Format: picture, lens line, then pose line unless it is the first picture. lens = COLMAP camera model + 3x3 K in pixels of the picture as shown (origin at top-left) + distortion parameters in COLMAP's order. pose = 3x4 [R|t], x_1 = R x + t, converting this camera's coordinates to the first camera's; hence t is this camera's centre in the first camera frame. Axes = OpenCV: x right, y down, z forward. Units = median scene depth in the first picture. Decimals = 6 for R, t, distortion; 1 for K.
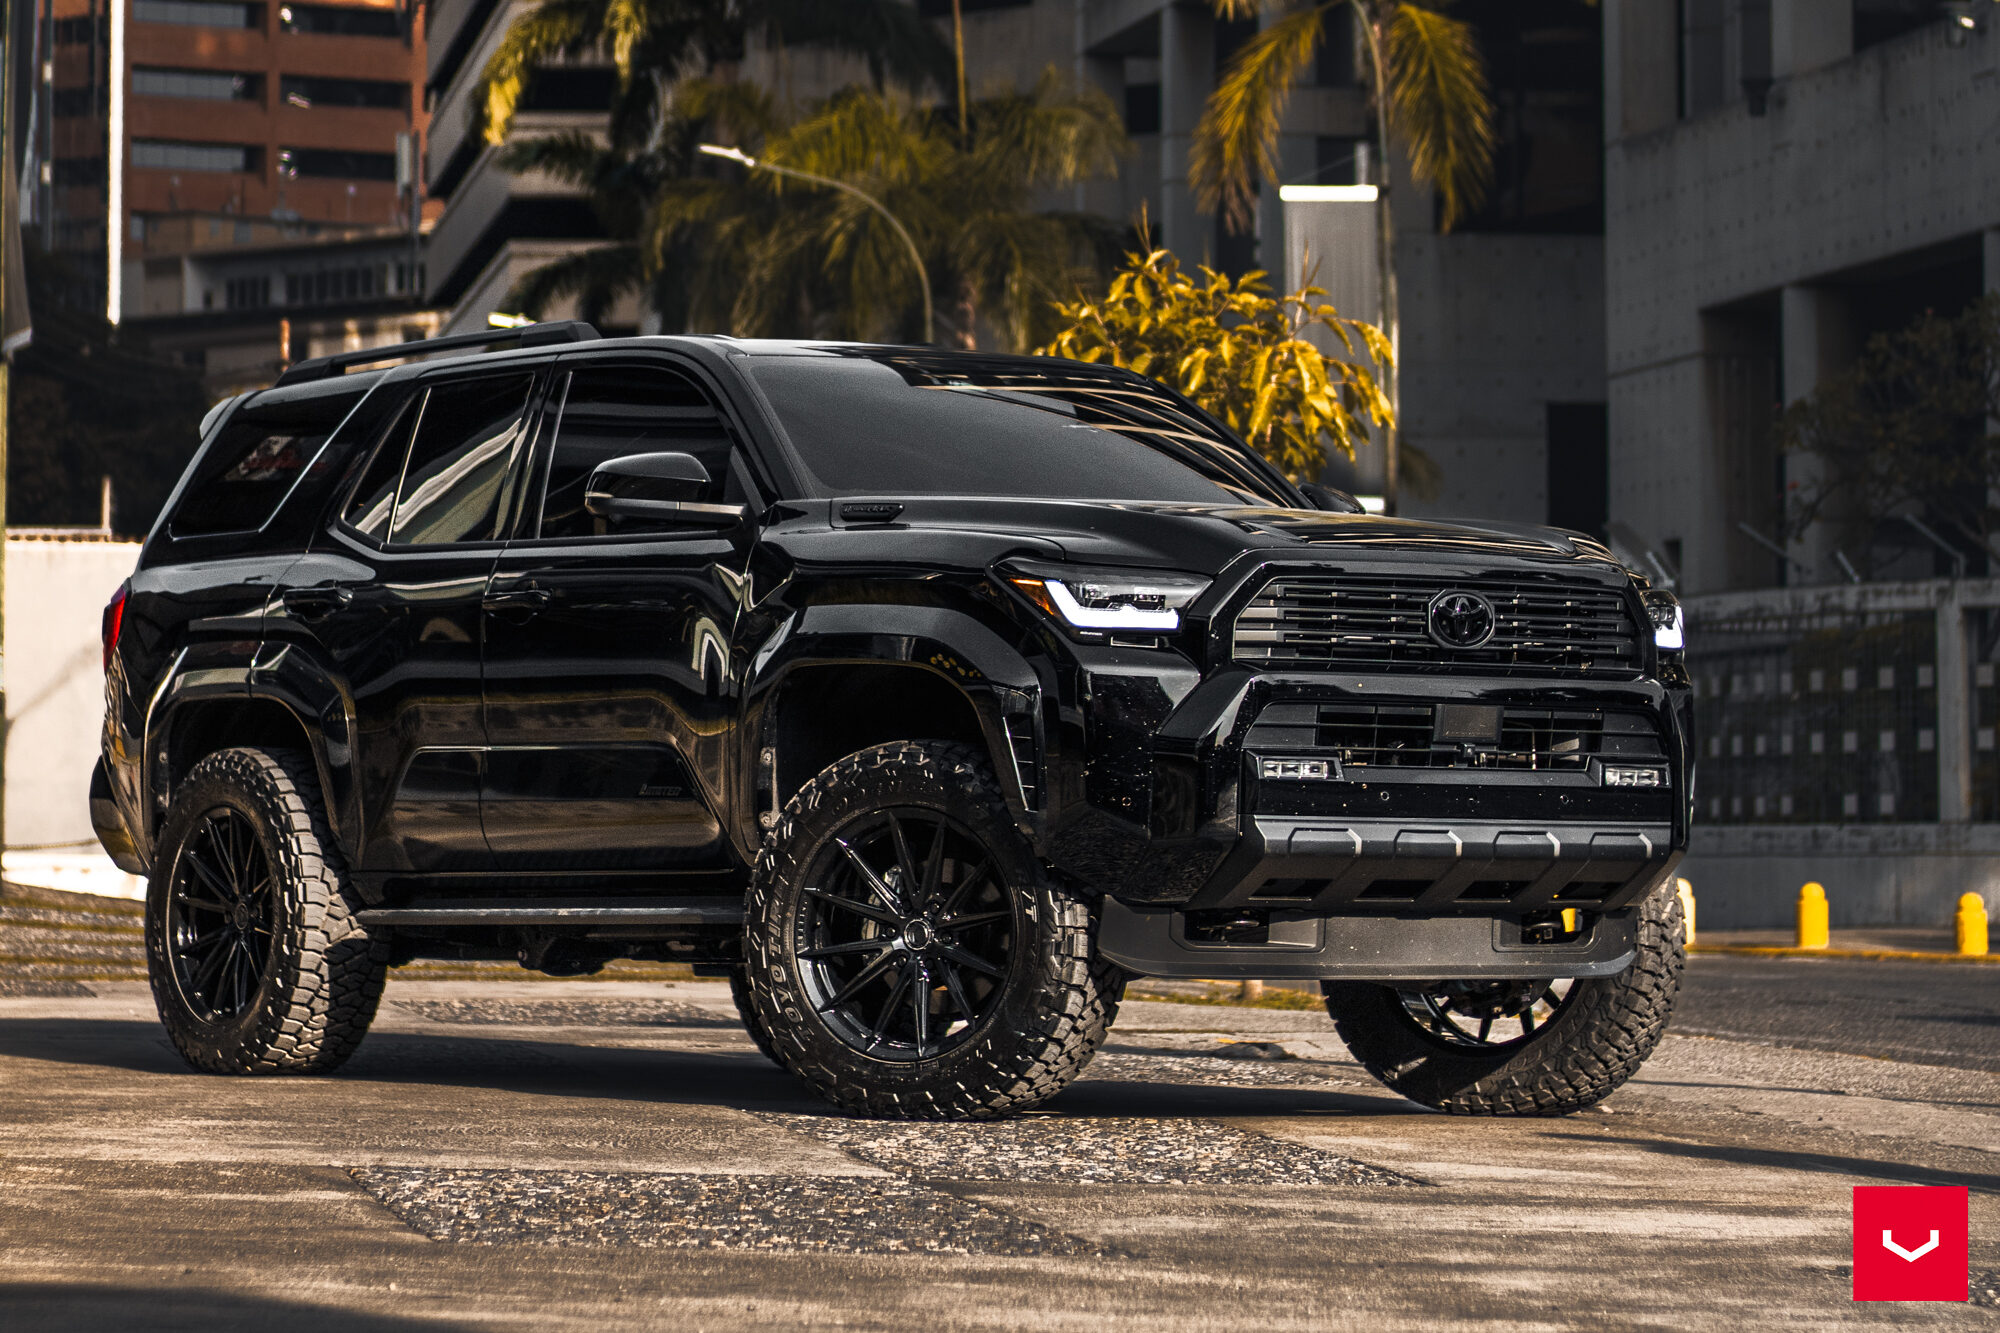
lens RADIAL K [[8360.8, 0, 867.9], [0, 8360.8, 535.1], [0, 0, 1]] dist [0.223215, 0.000000]
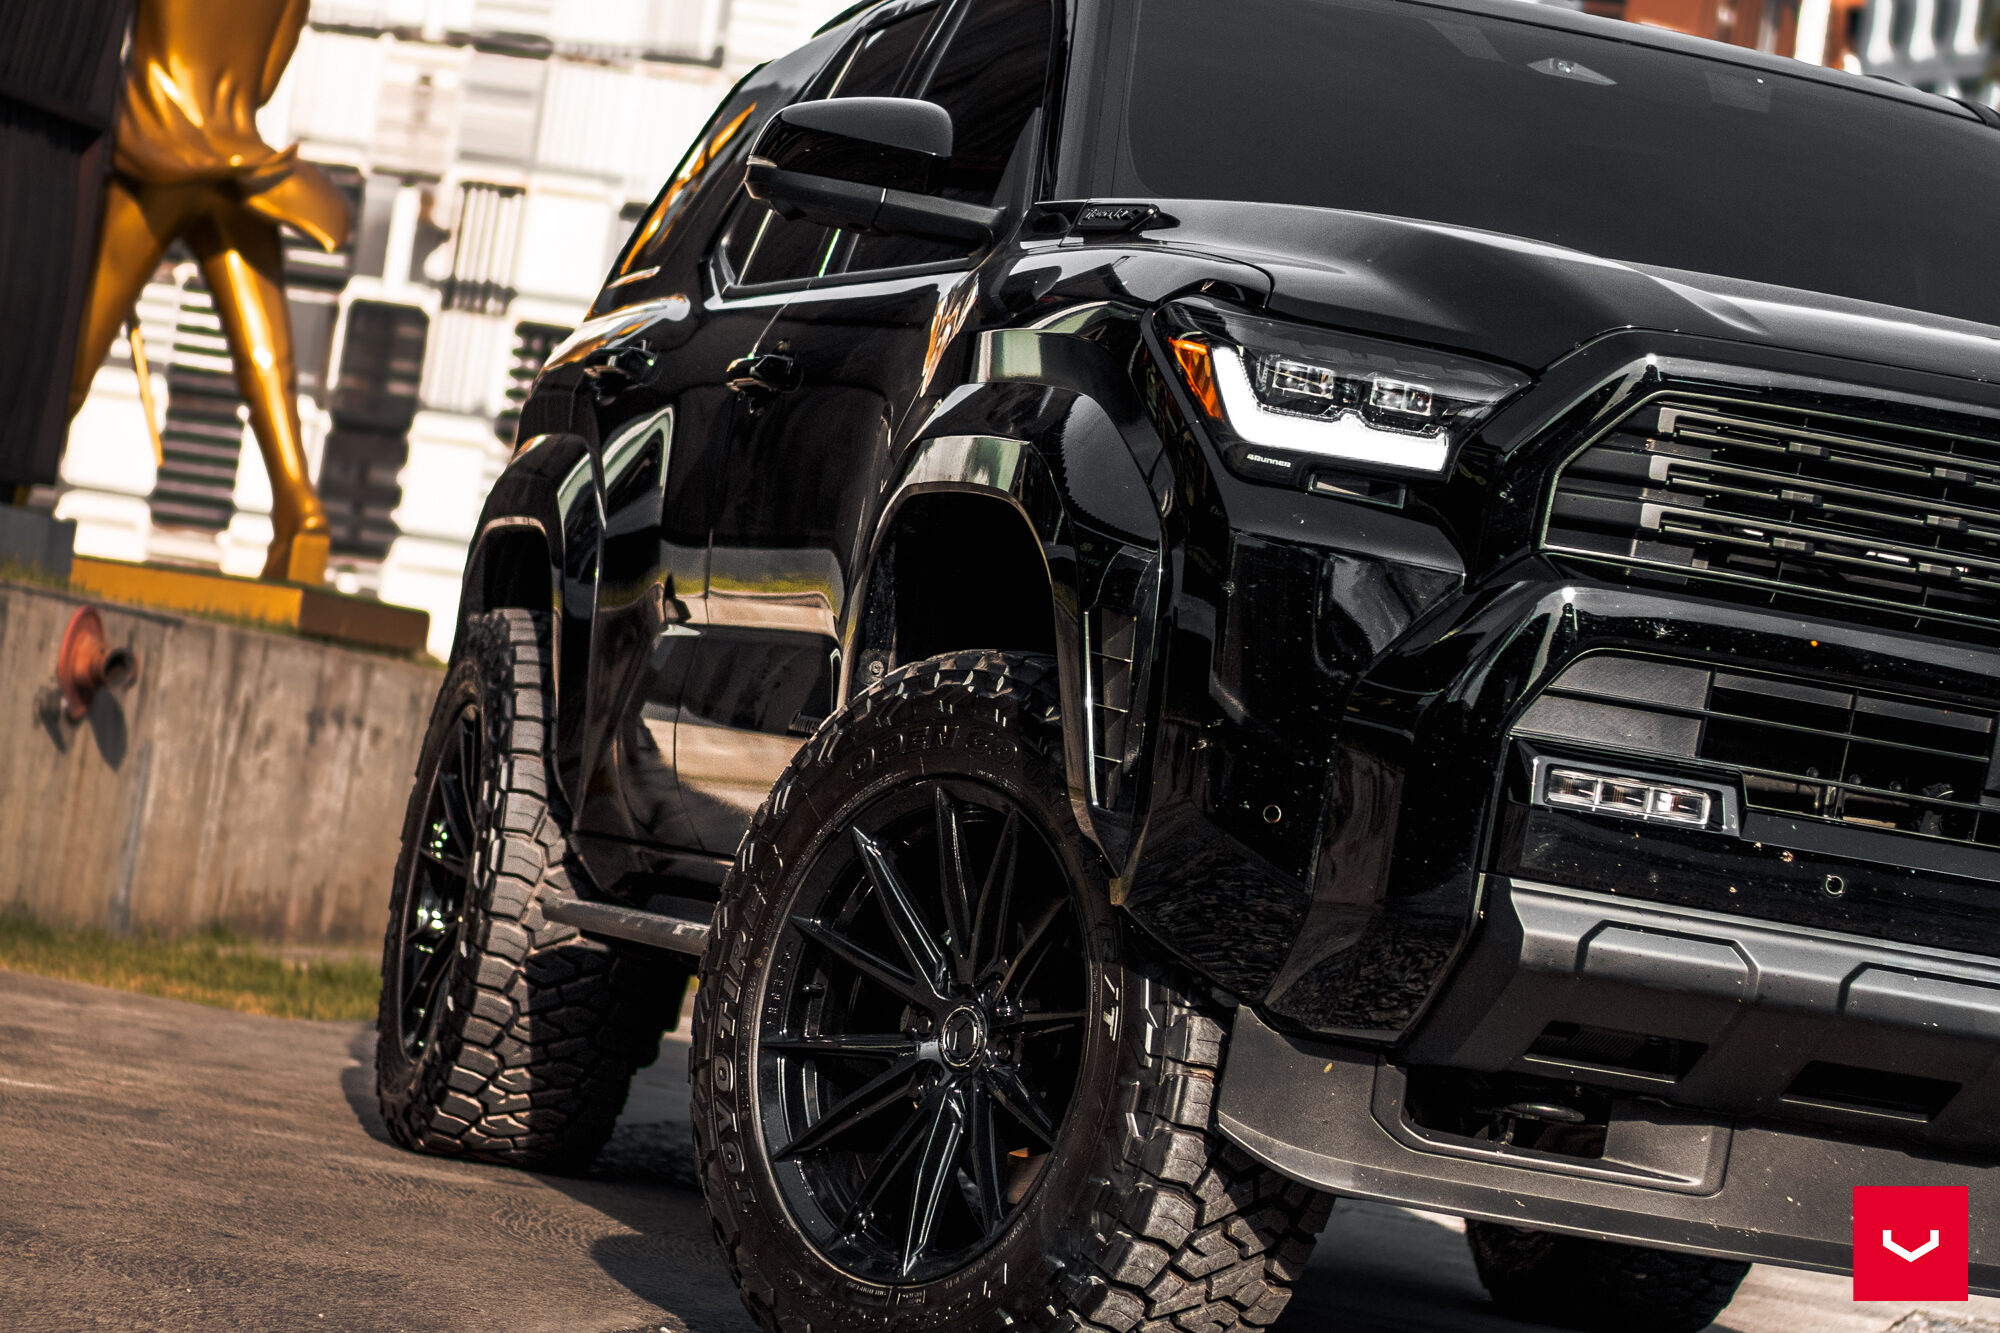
lens RADIAL K [[7273.9, 0, 995.3], [0, 7273.9, 672.2], [0, 0, 1]] dist [0.178805, 0.000000]
pose [[0.927365, 0.130144, -0.350795, 0.158795], [-0.132664, 0.991016, 0.016953, 0.018578], [0.349850, 0.030816, 0.936299, 0.595373]]
